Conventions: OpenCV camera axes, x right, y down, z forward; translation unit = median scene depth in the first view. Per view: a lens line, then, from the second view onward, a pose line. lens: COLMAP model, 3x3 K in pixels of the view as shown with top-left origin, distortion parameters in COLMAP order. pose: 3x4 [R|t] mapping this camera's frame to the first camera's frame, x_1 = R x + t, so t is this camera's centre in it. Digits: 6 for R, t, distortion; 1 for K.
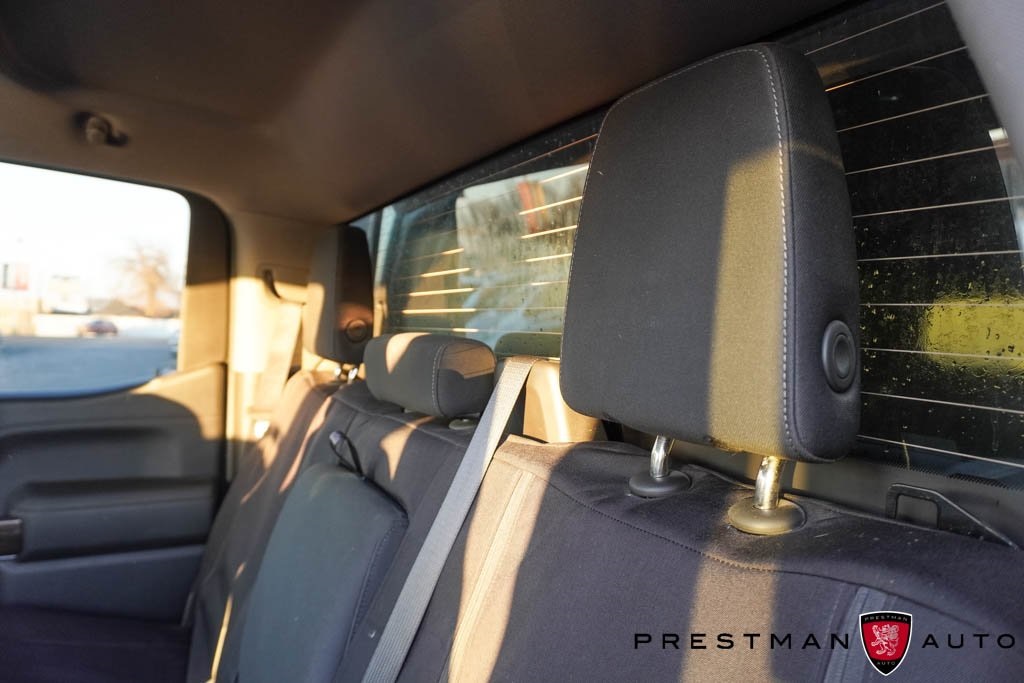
lens RADIAL K [[666.3, 0, 513.3], [0, 666.3, 340.8], [0, 0, 1]] dist [-0.035326, 0.010789]
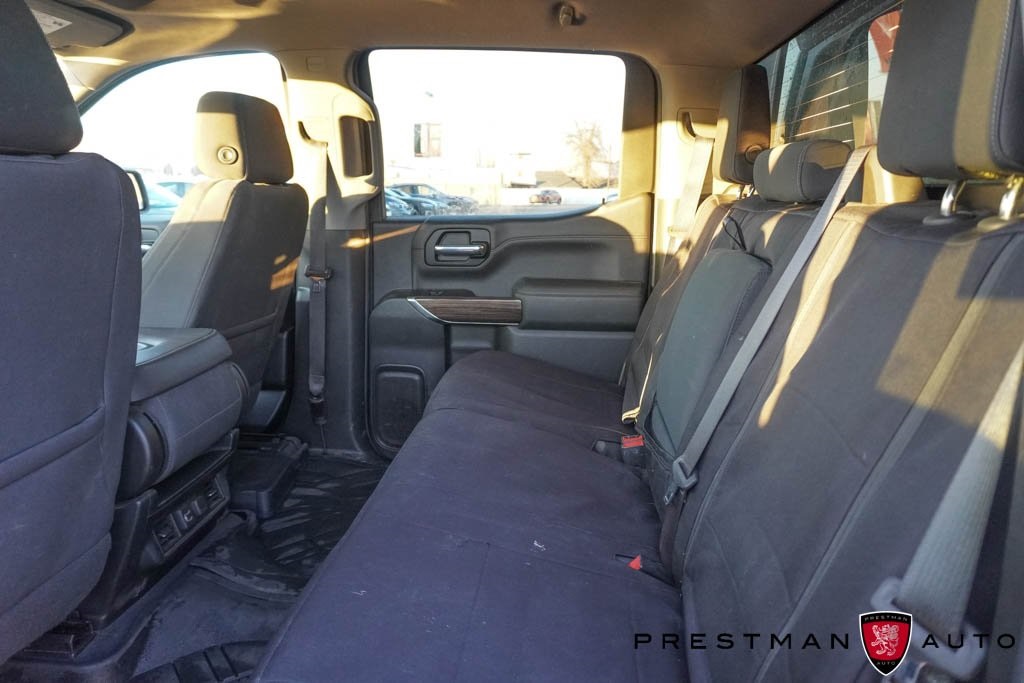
lens RADIAL K [[666.3, 0, 512.1], [0, 666.3, 345.1], [0, 0, 1]] dist [-0.035326, 0.010789]
pose [[0.818422, 0.095093, -0.566694, 0.102302], [0.022804, 0.980059, 0.197392, 0.066494], [0.574165, -0.174473, 0.799934, -0.240097]]
